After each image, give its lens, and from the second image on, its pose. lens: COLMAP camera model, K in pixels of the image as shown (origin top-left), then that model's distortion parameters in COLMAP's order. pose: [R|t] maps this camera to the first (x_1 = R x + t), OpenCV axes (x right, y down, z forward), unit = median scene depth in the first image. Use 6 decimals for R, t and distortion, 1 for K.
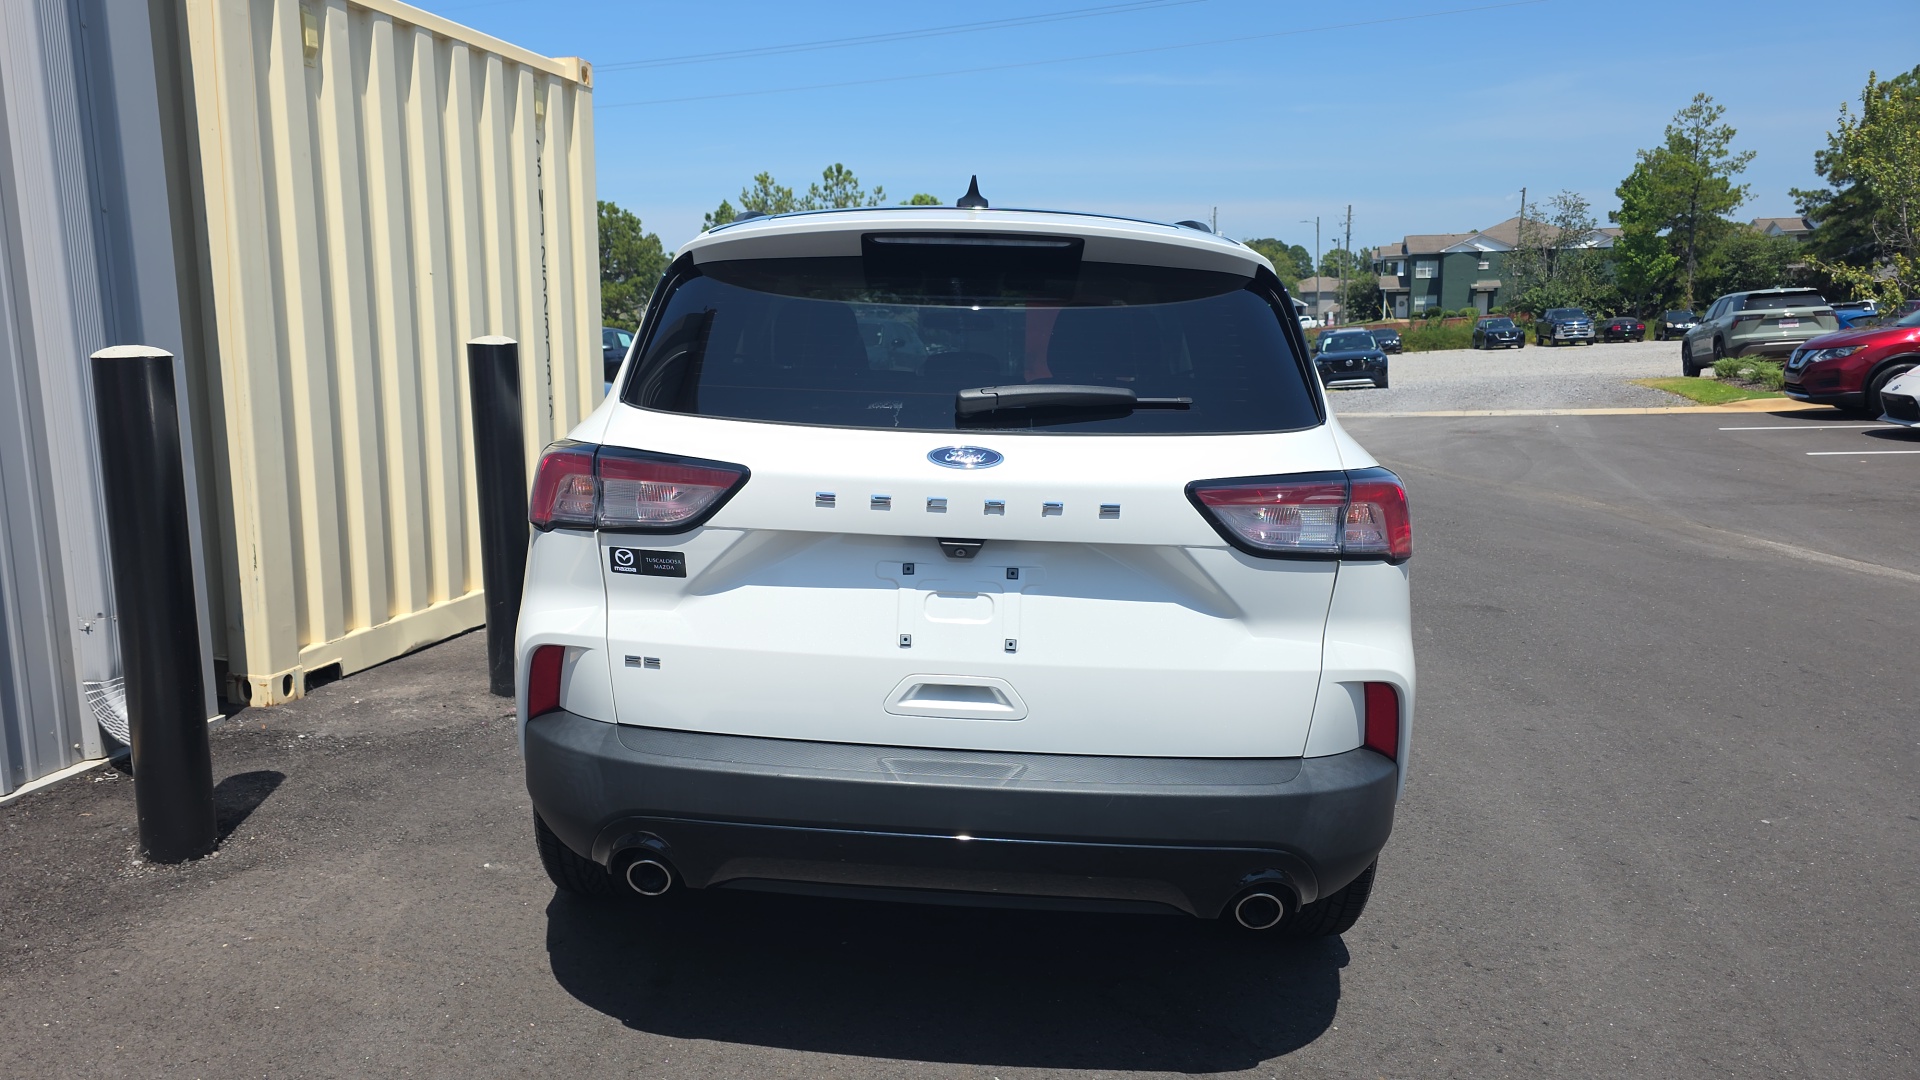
lens RADIAL K [[1318.6, 0, 930.7], [0, 1318.6, 536.3], [0, 0, 1]] dist [0.024217, -0.001828]
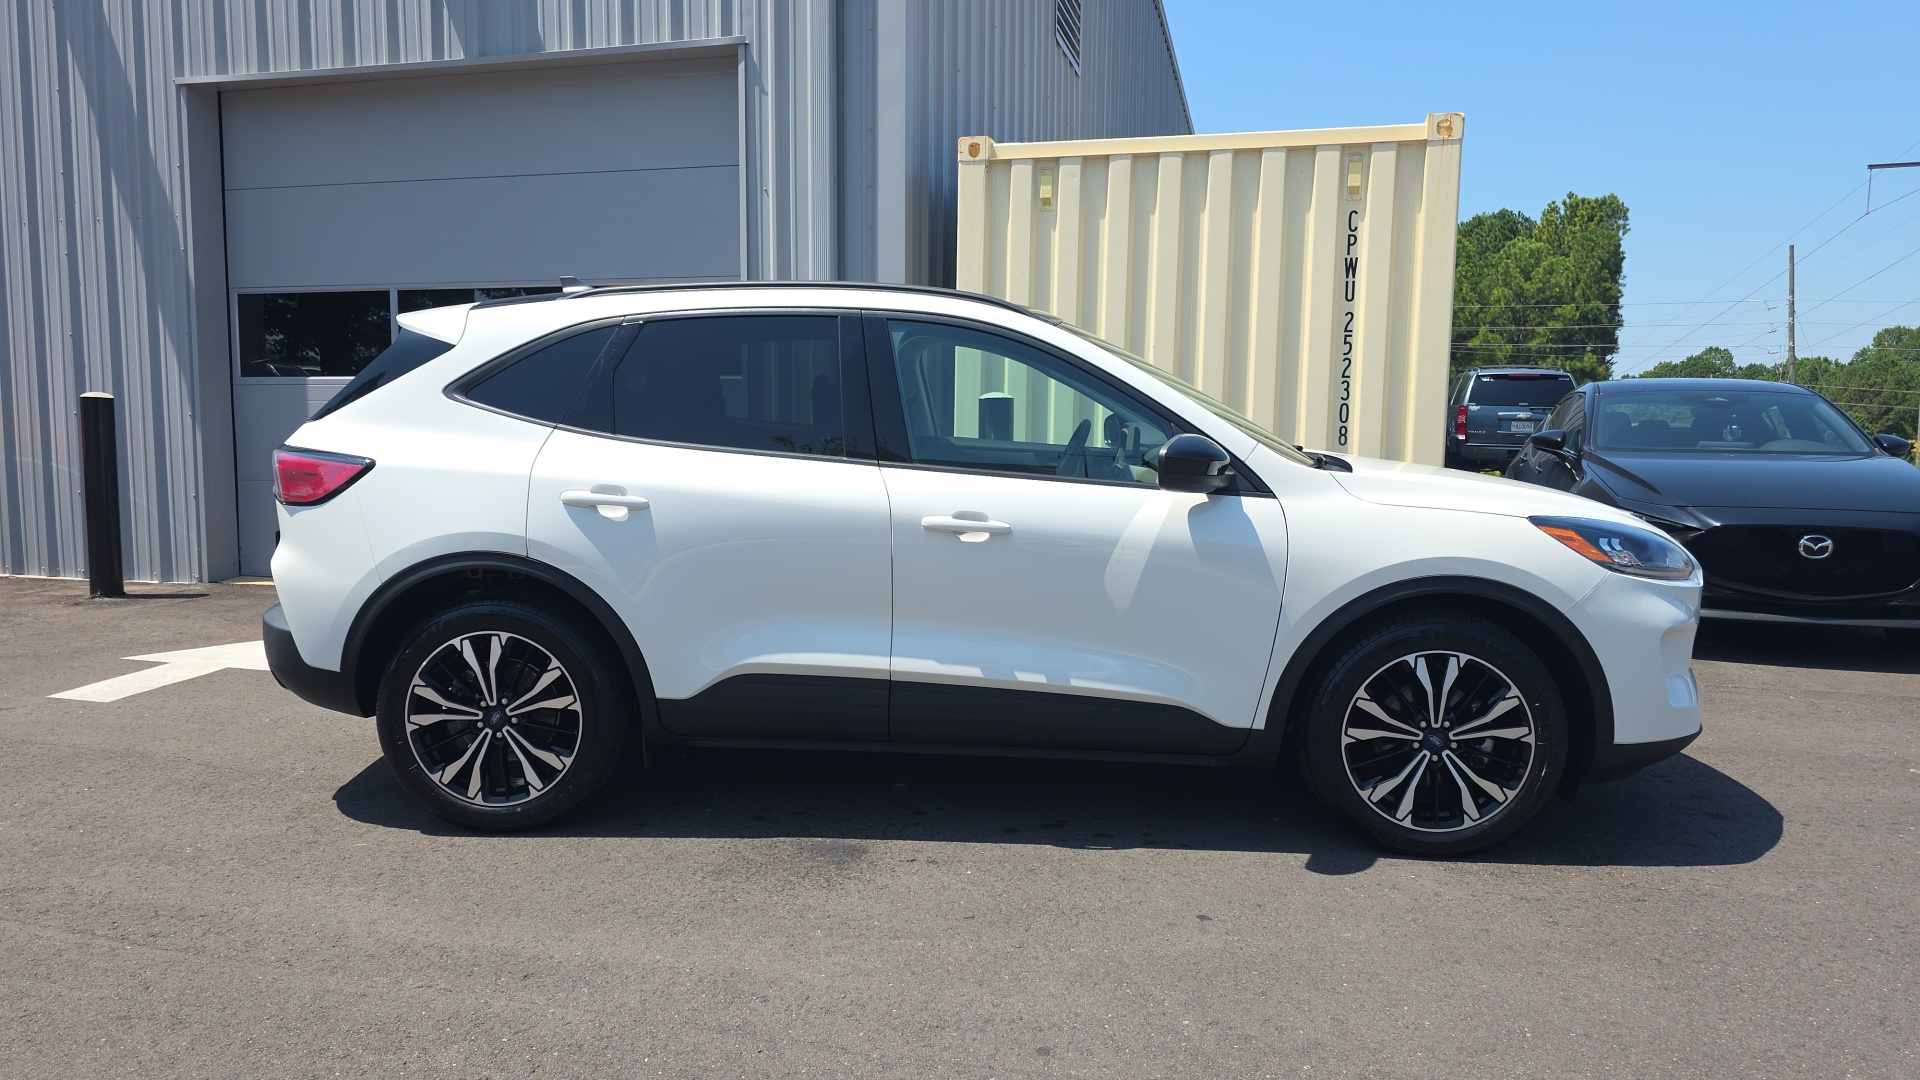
lens RADIAL K [[1348.7, 0, 892.4], [0, 1348.7, 525.5], [0, 0, 1]] dist [0.087633, -0.102270]
pose [[-0.051799, 0.091358, -0.994470, 0.799347], [-0.168534, 0.980724, 0.098873, -0.099419], [0.984334, 0.172724, -0.035403, 0.711137]]
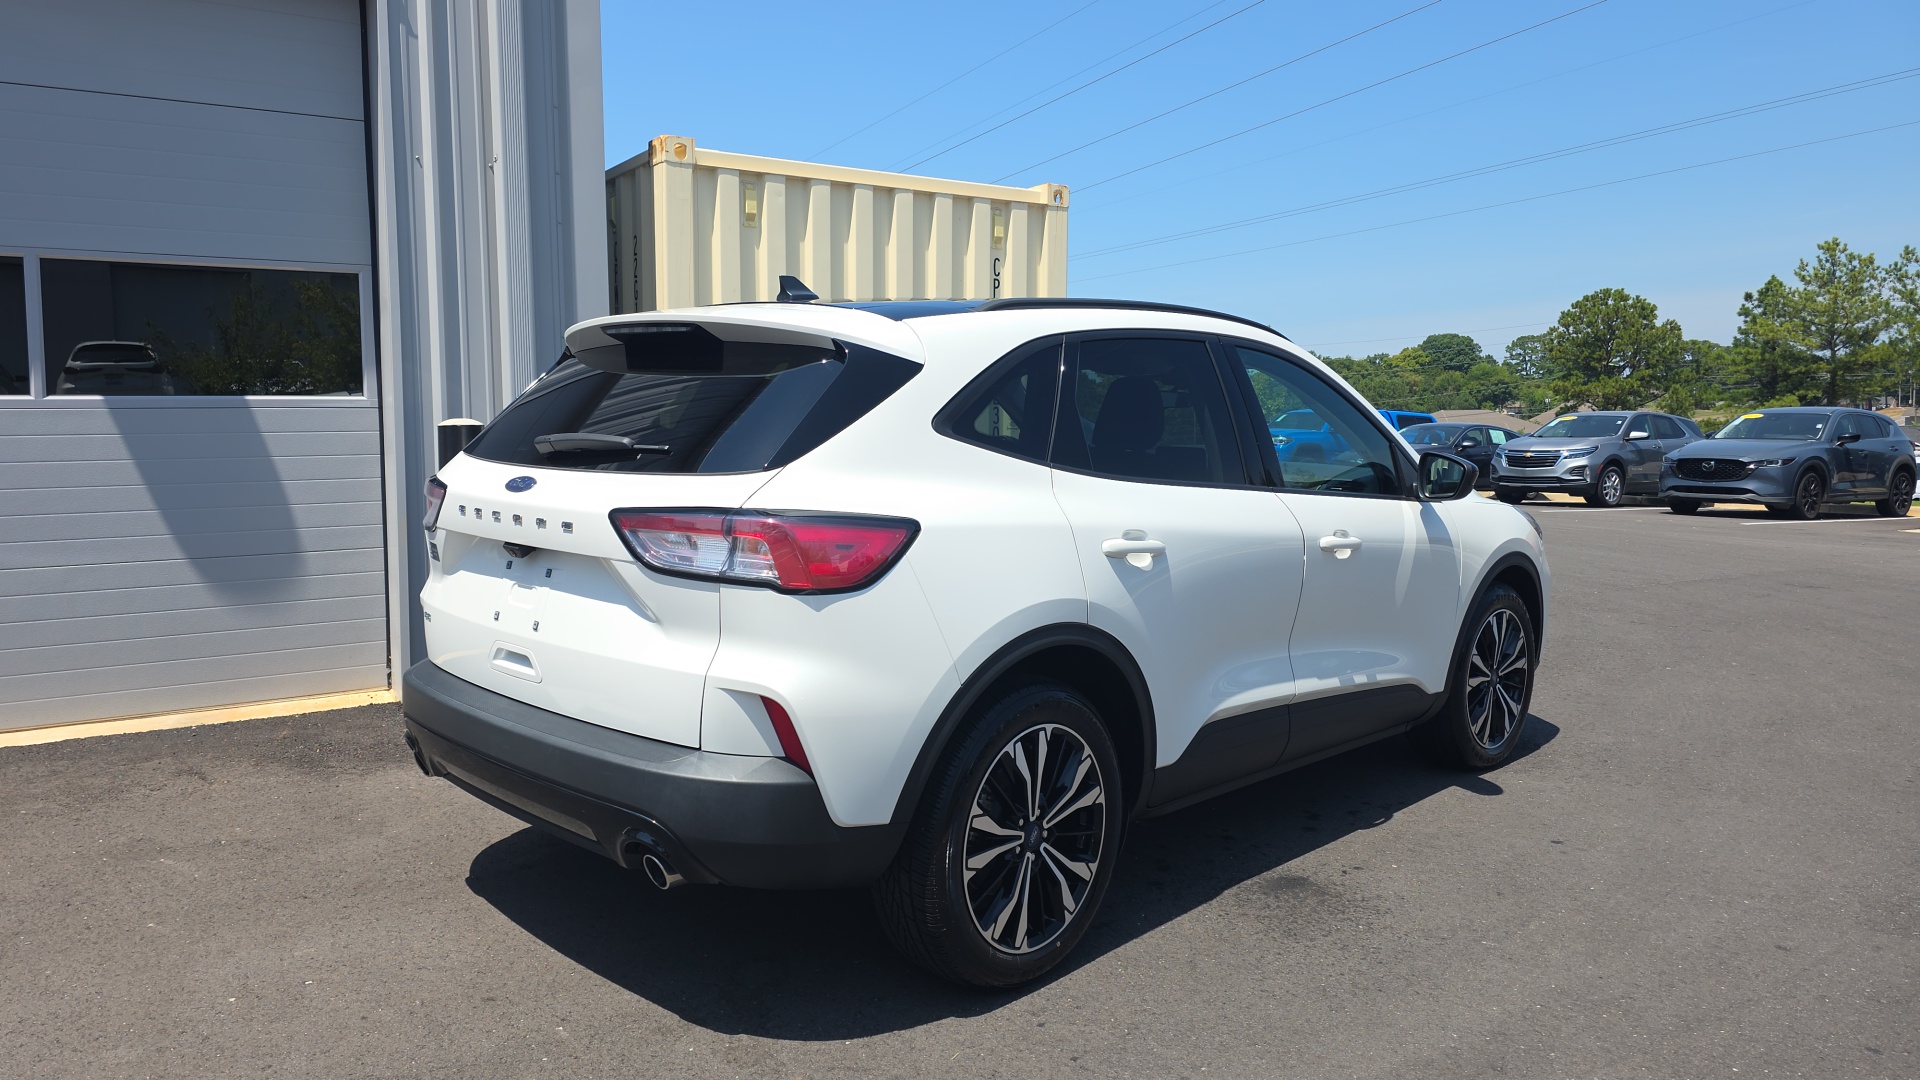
lens RADIAL K [[1348.7, 0, 892.4], [0, 1348.7, 525.5], [0, 0, 1]] dist [0.087633, -0.102270]
pose [[0.723722, 0.045368, -0.688598, 0.470240], [-0.105068, 0.993447, -0.044975, 0.002075], [0.682046, 0.104899, 0.723747, 0.084647]]
